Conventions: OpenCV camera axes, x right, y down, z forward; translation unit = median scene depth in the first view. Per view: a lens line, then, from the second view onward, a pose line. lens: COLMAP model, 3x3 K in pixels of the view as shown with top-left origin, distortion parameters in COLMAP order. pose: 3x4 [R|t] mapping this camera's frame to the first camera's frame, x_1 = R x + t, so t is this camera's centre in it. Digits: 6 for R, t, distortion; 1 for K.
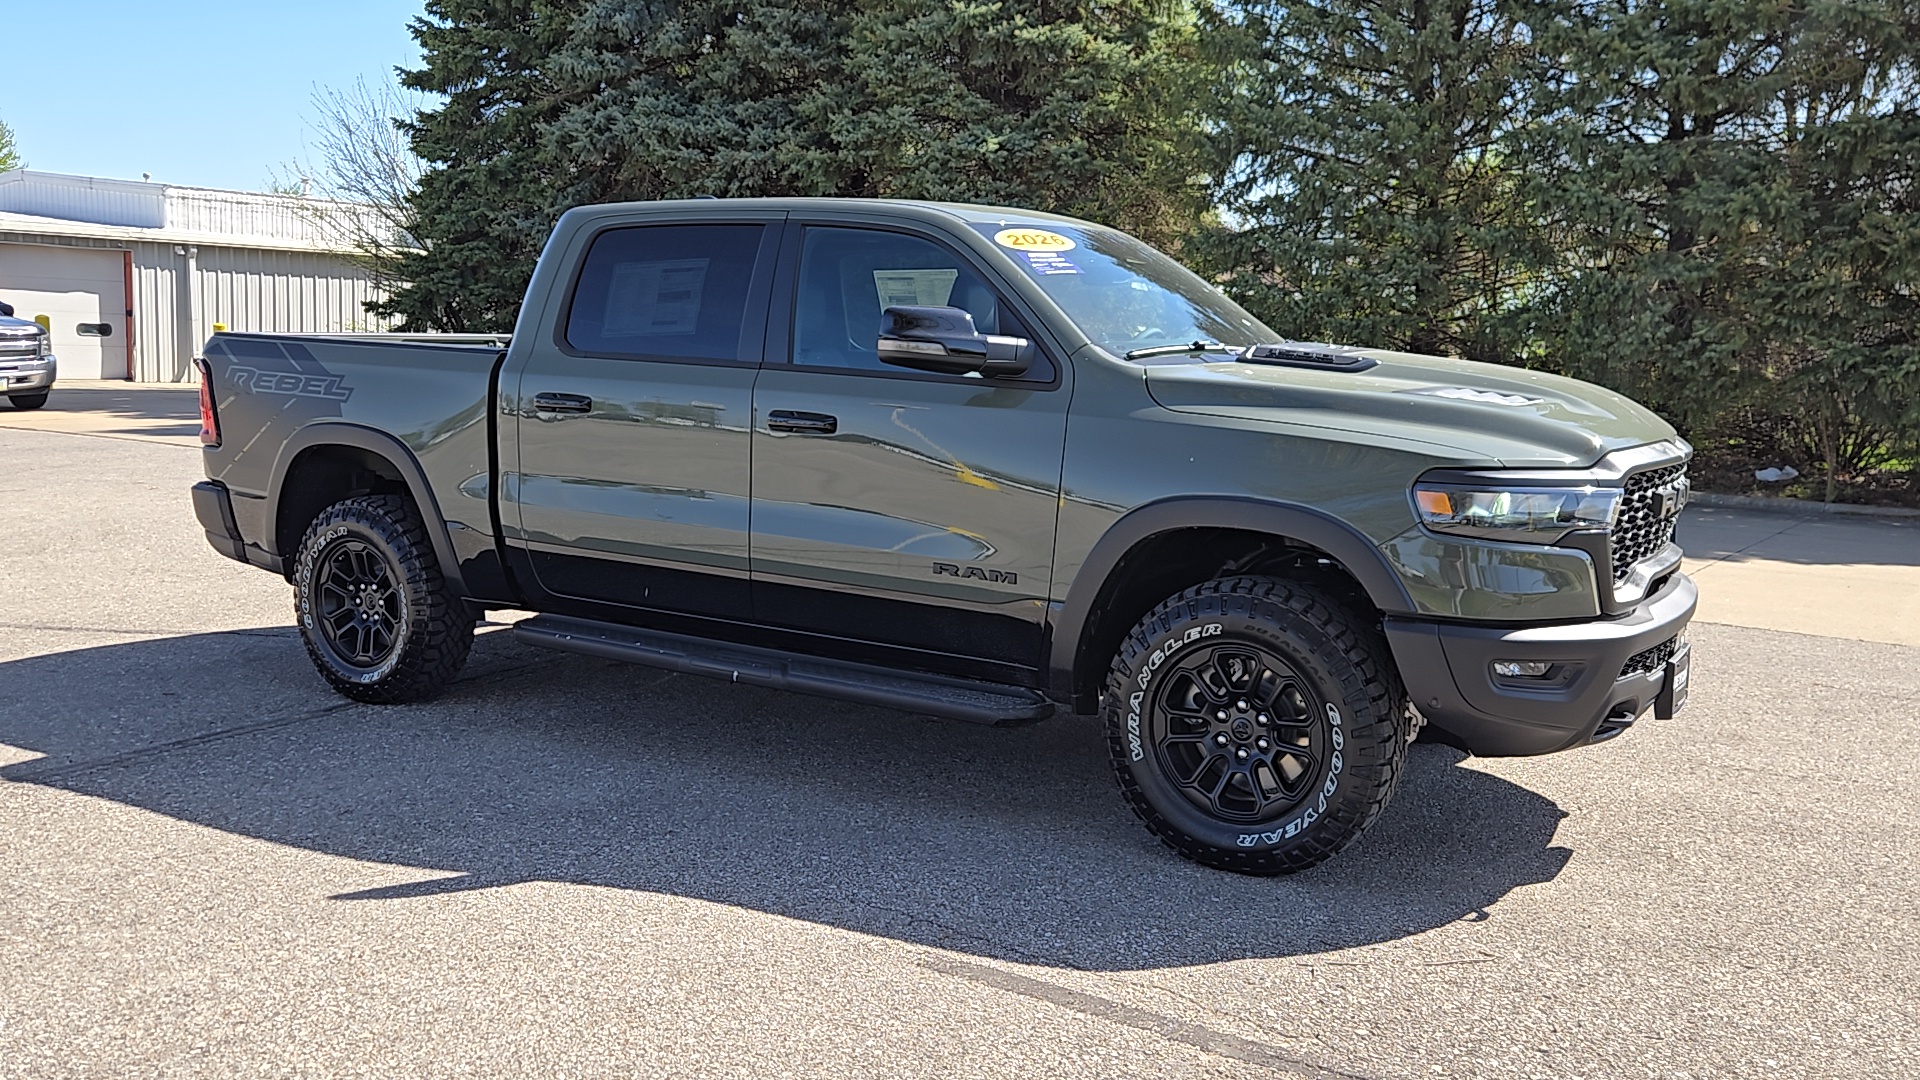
lens RADIAL K [[1604.0, 0, 959.6], [0, 1604.0, 538.4], [0, 0, 1]] dist [0.010775, -0.009695]
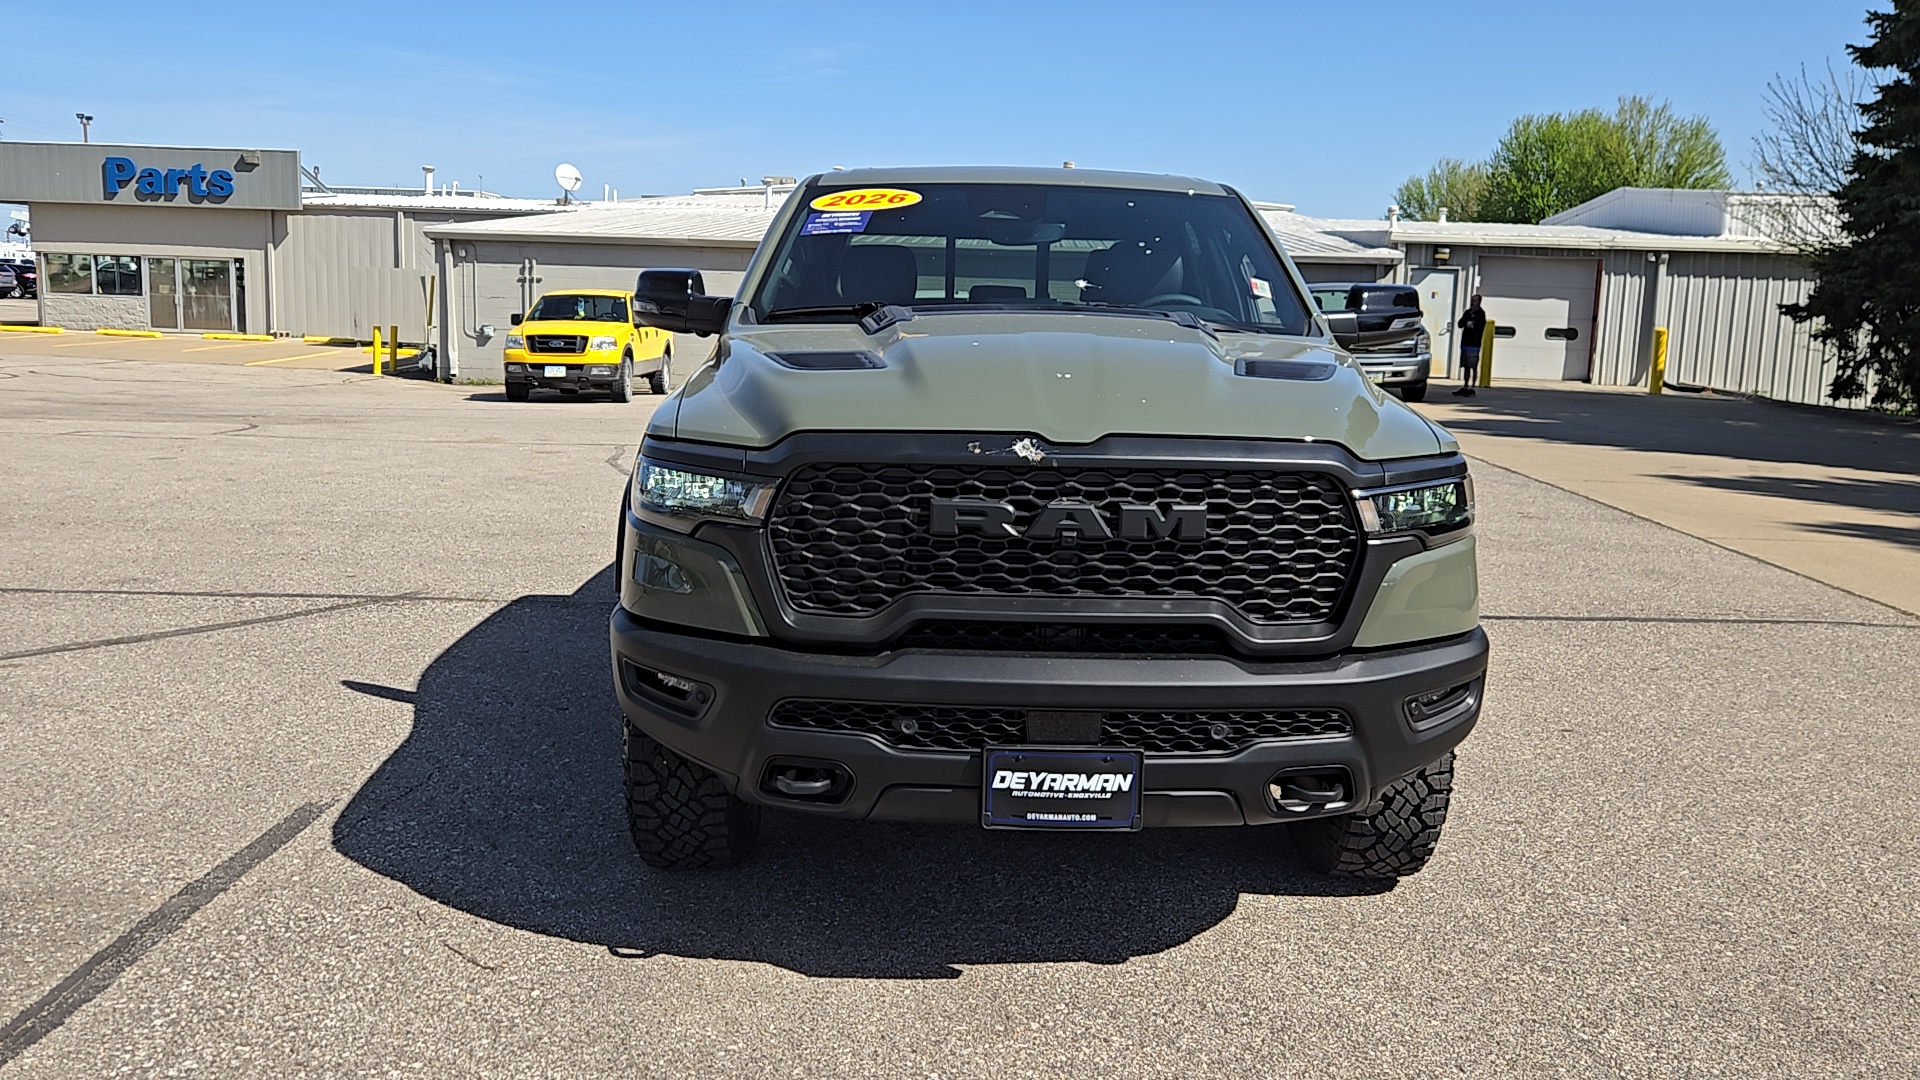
lens RADIAL K [[1604.0, 0, 955.4], [0, 1604.0, 534.2], [0, 0, 1]] dist [0.010775, -0.009695]
pose [[0.512328, 0.110792, -0.851613, 0.181138], [-0.119898, 0.991159, 0.056817, -0.009890], [0.850379, 0.072998, 0.521082, 0.108877]]
